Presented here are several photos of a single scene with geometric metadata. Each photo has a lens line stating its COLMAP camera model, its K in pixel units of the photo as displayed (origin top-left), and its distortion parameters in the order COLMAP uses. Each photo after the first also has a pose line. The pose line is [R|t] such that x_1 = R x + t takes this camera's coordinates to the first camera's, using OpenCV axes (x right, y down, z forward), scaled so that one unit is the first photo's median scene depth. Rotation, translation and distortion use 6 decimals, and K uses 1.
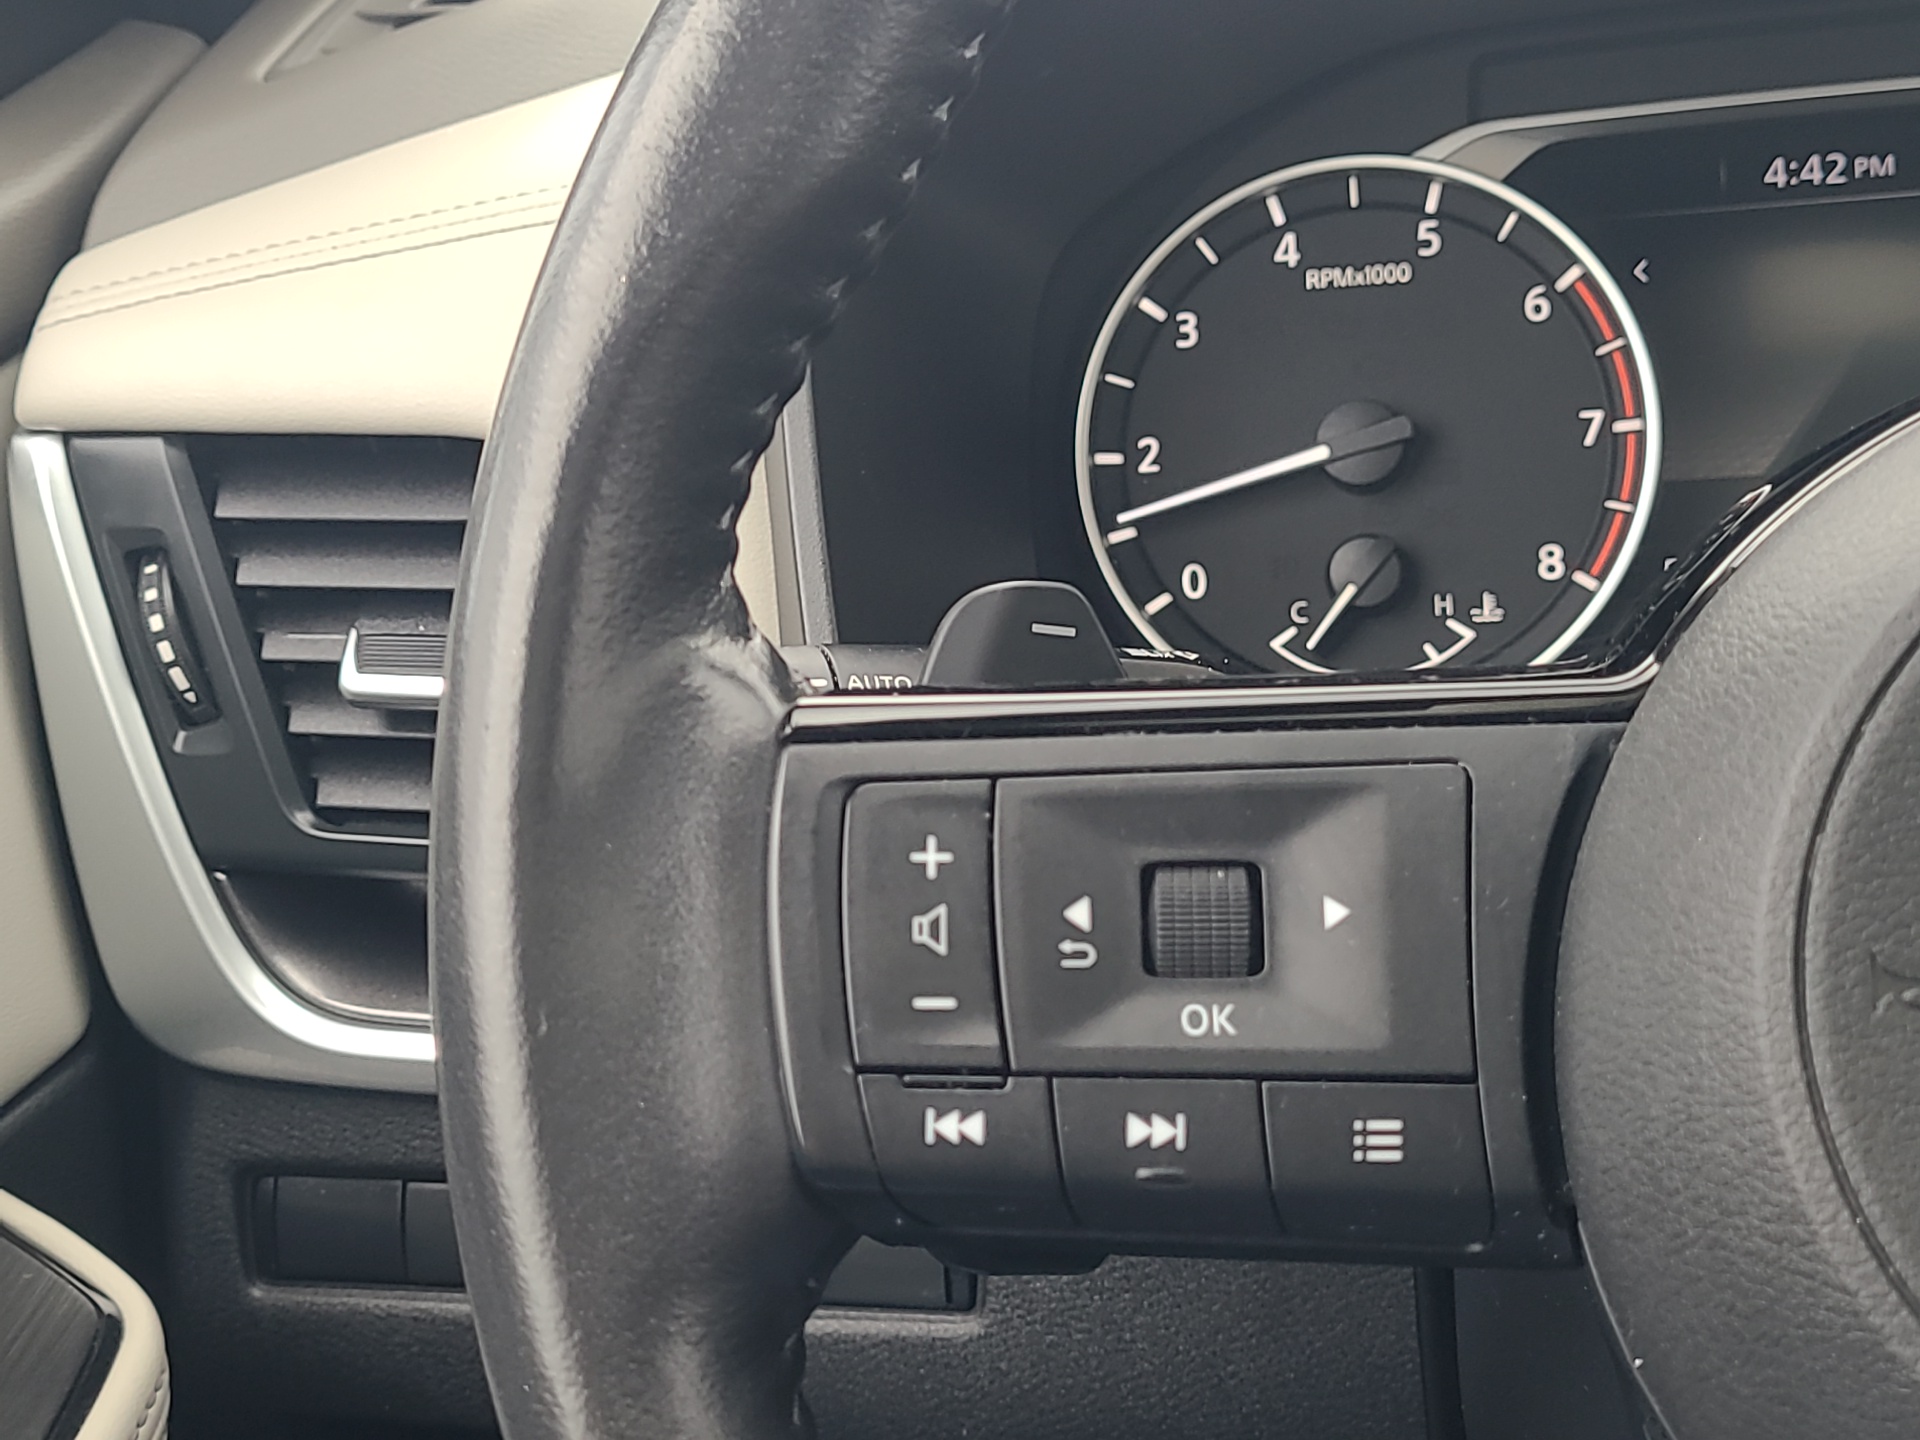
lens RADIAL K [[2972.0, 0, 957.1], [0, 2972.0, 728.2], [0, 0, 1]] dist [0.001349, 0.000000]
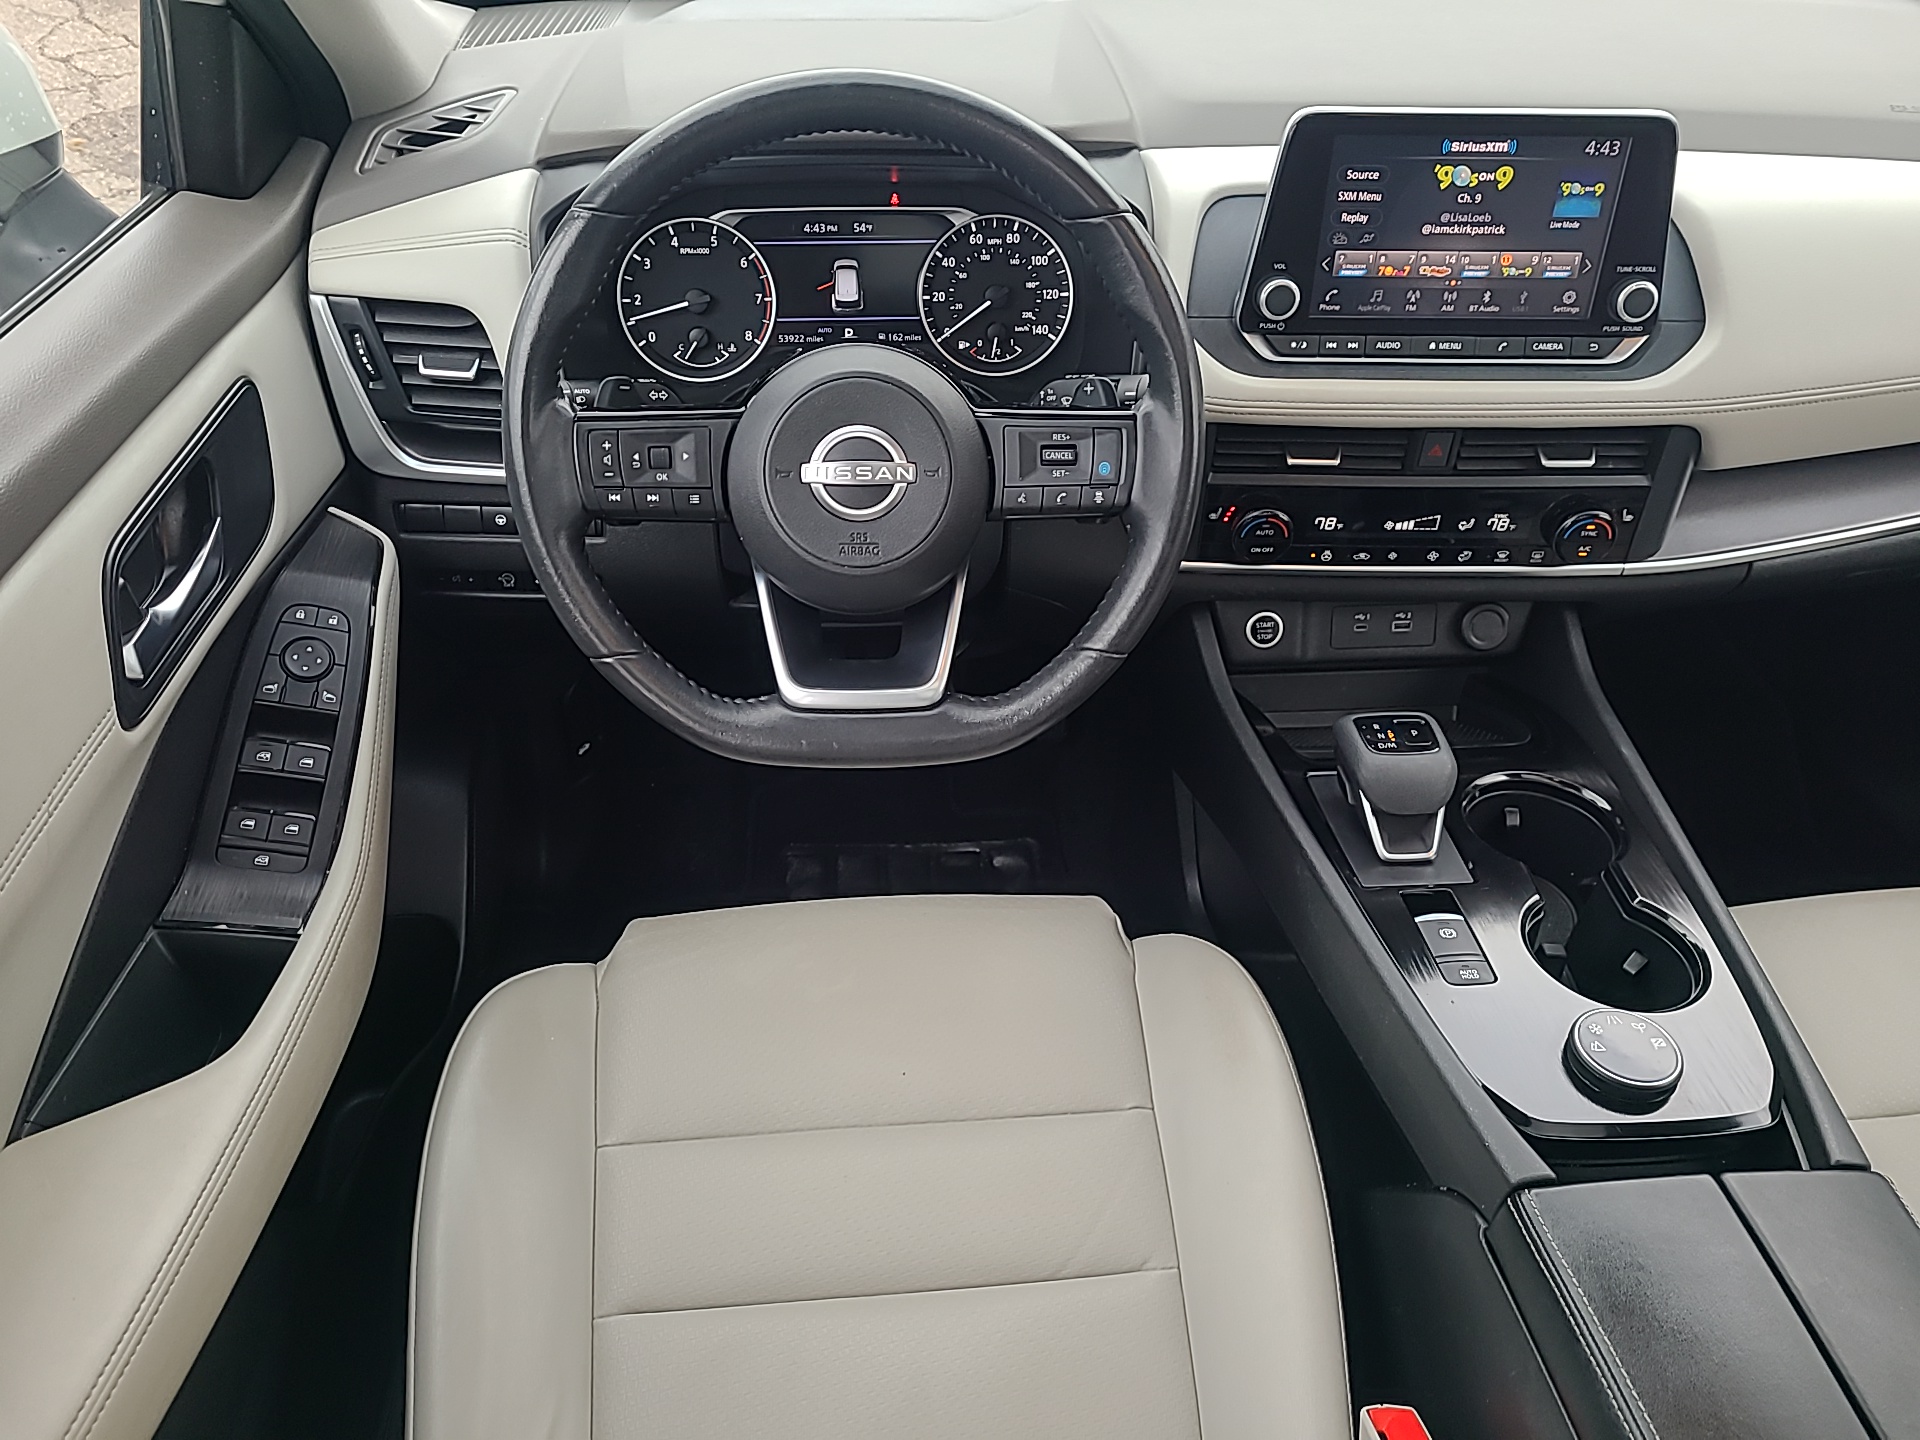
lens RADIAL K [[1454.1, 0, 958.2], [0, 1454.1, 730.6], [0, 0, 1]] dist [0.047439, -0.036247]
pose [[0.959875, -0.058286, 0.274304, -0.082266], [-0.030798, 0.950333, 0.309706, -0.162362], [-0.278732, -0.305727, 0.910406, -0.915521]]
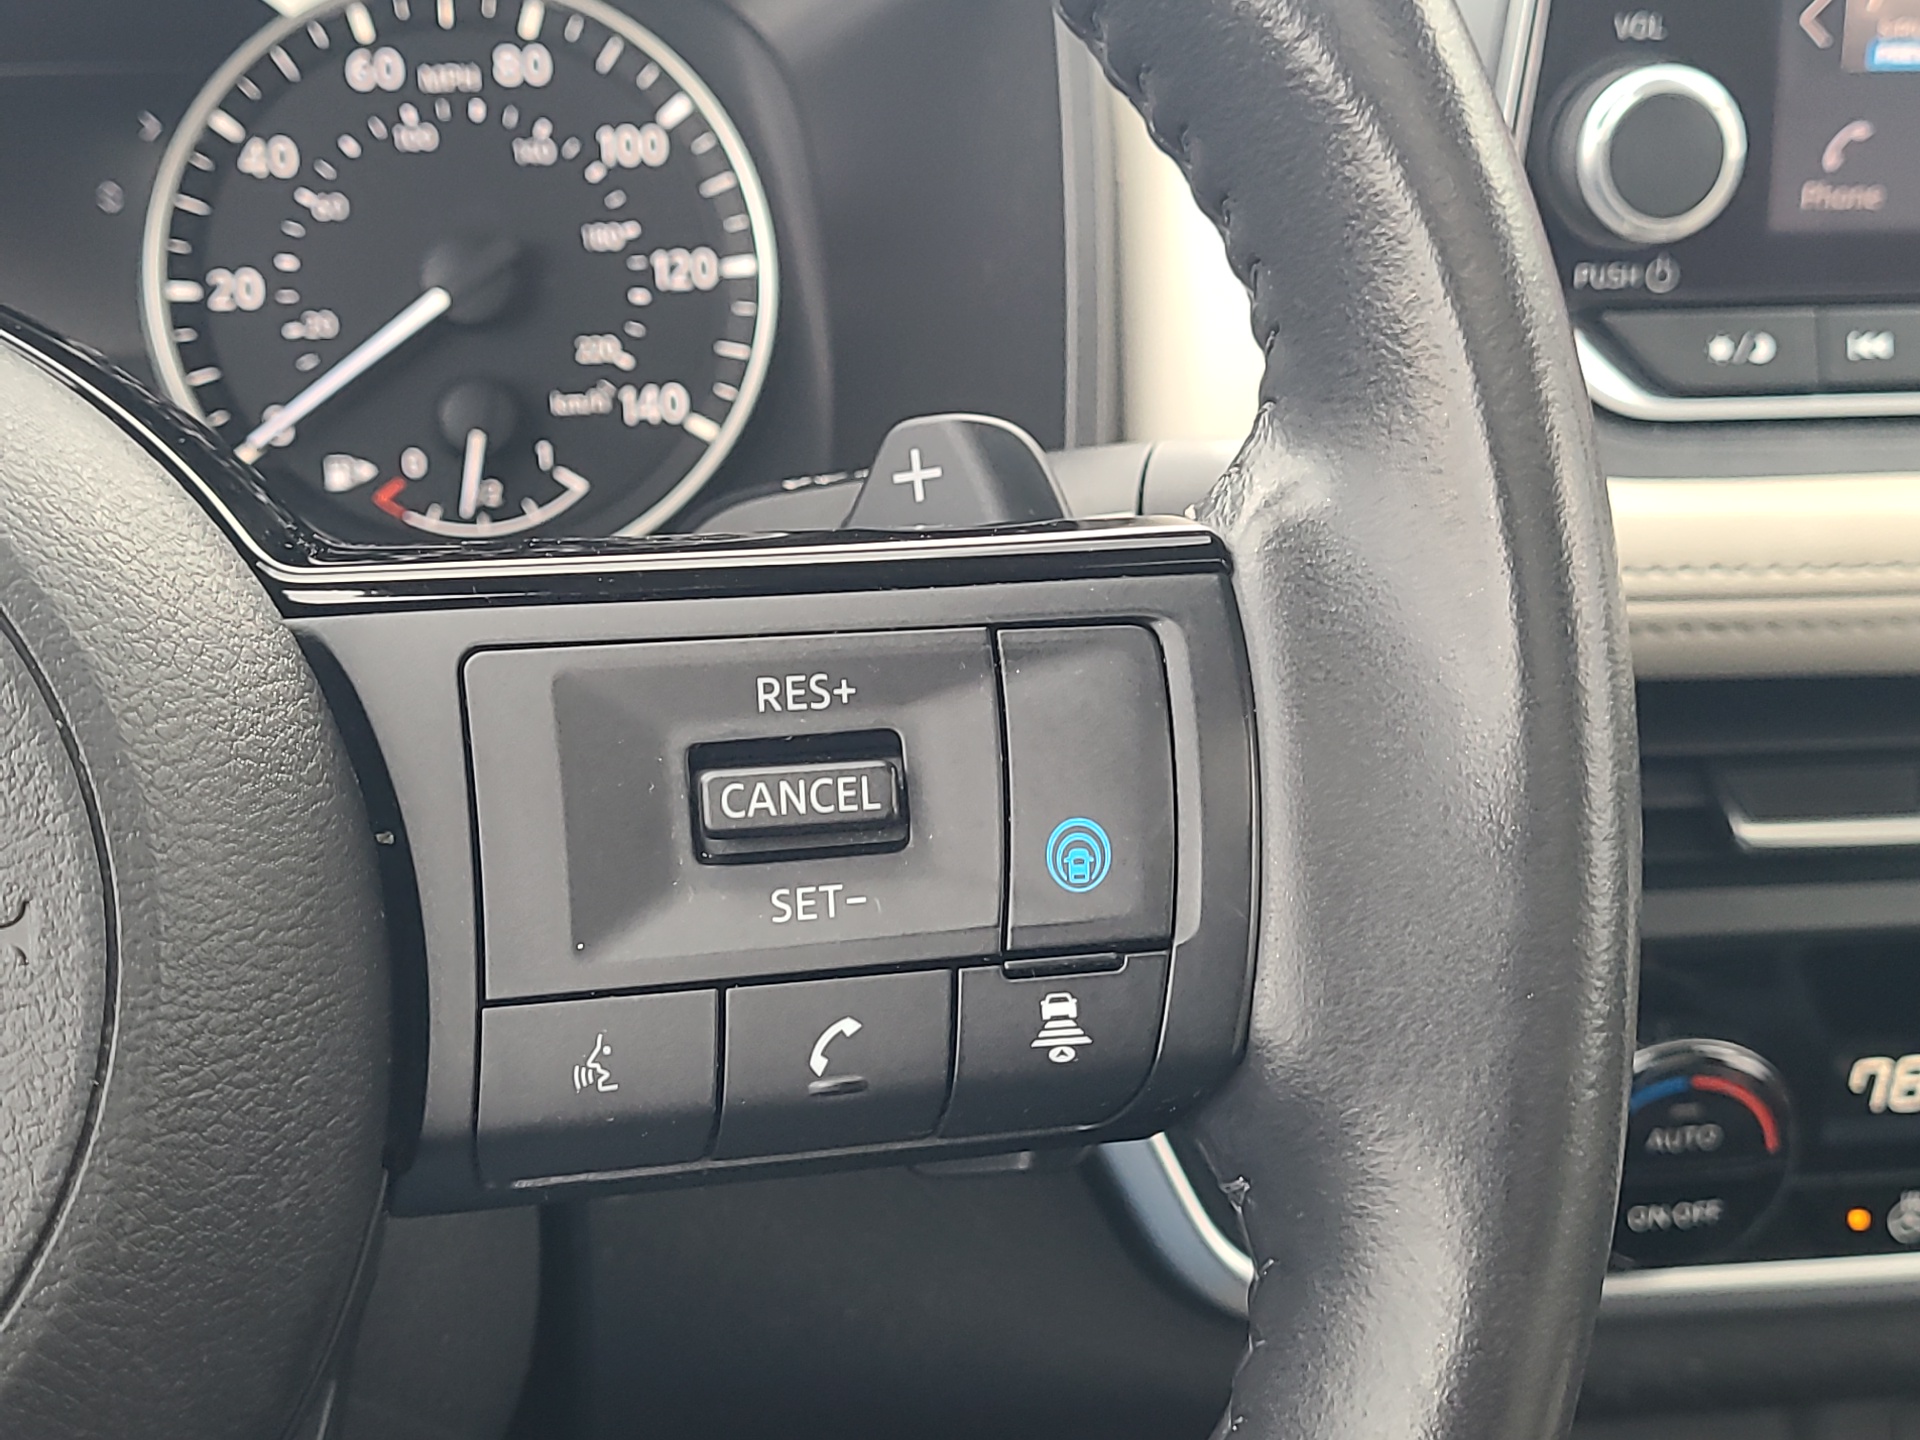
lens RADIAL K [[2972.0, 0, 957.1], [0, 2972.0, 719.9], [0, 0, 1]] dist [0.001349, 0.000000]
pose [[0.906695, -0.033204, 0.420478, 0.243717], [0.017235, 0.998981, 0.041723, -0.009803], [-0.421435, -0.030583, 0.906343, 0.000670]]
